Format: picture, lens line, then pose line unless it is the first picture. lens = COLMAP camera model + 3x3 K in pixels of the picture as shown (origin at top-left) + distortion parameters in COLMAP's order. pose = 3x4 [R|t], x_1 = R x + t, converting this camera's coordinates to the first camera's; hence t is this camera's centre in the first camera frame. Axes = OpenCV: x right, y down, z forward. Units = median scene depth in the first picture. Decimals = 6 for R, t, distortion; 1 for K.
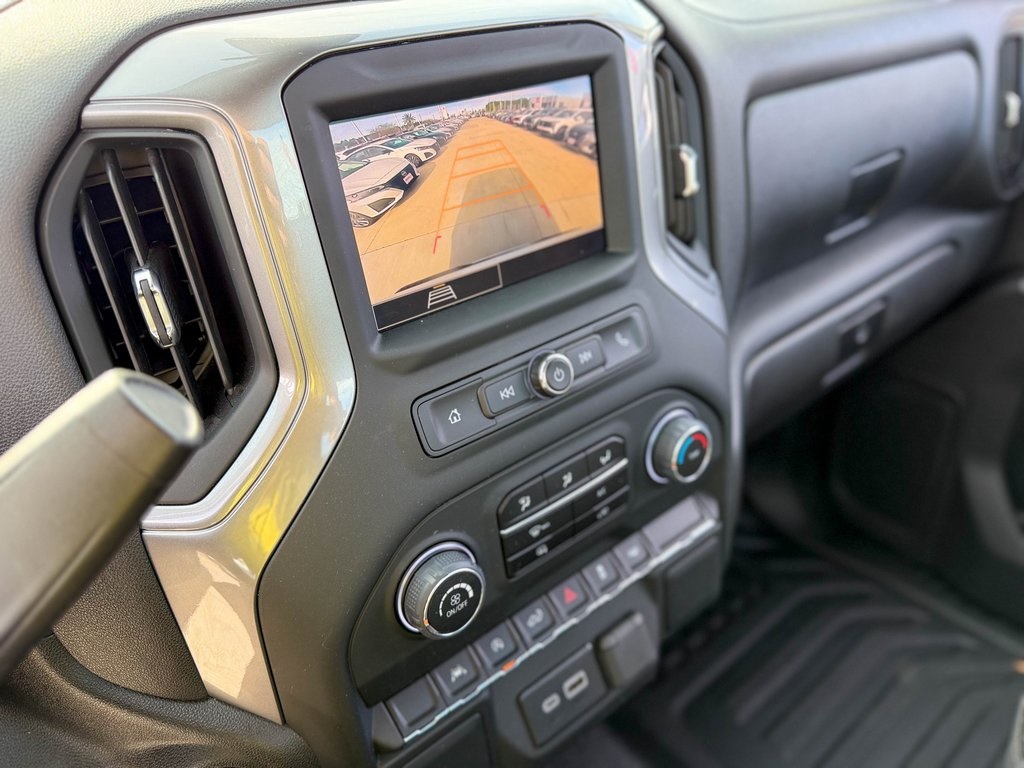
lens RADIAL K [[767.4, 0, 505.7], [0, 767.4, 405.9], [0, 0, 1]] dist [0.009502, -0.019927]
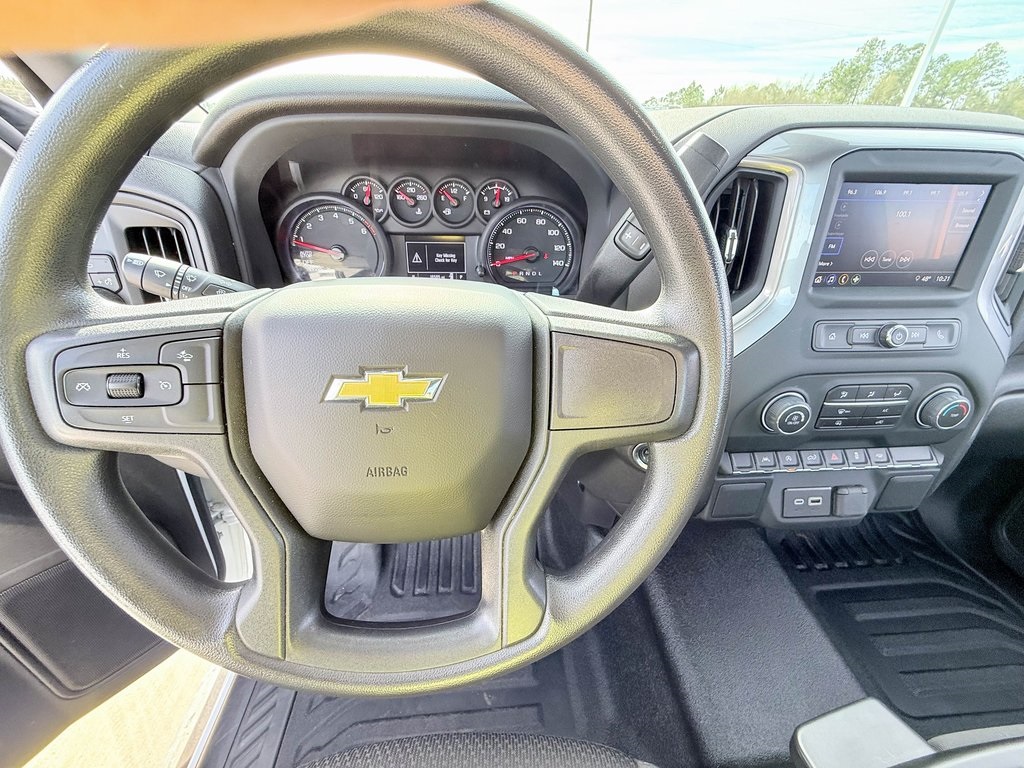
lens RADIAL K [[408.6, 0, 508.4], [0, 408.6, 387.0], [0, 0, 1]] dist [-0.001977, -0.000722]
pose [[0.812907, 0.364144, -0.454513, -0.187199], [-0.345522, 0.929785, 0.126945, 0.248126], [0.468825, 0.053850, 0.881648, -0.300155]]
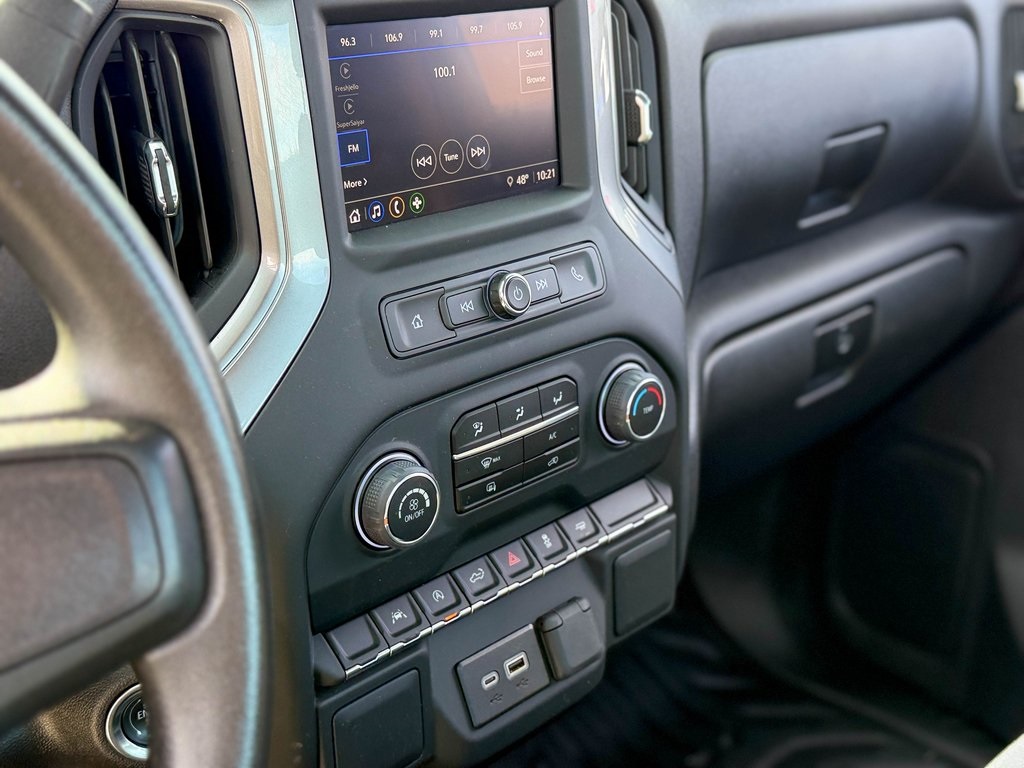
lens RADIAL K [[1309.2, 0, 508.4], [0, 1309.2, 382.5], [0, 0, 1]] dist [0.109318, 0.000000]
pose [[0.988886, 0.038782, 0.143527, -0.157970], [-0.018226, 0.989719, -0.141858, 0.273438], [-0.147553, 0.137665, 0.979426, -0.558888]]
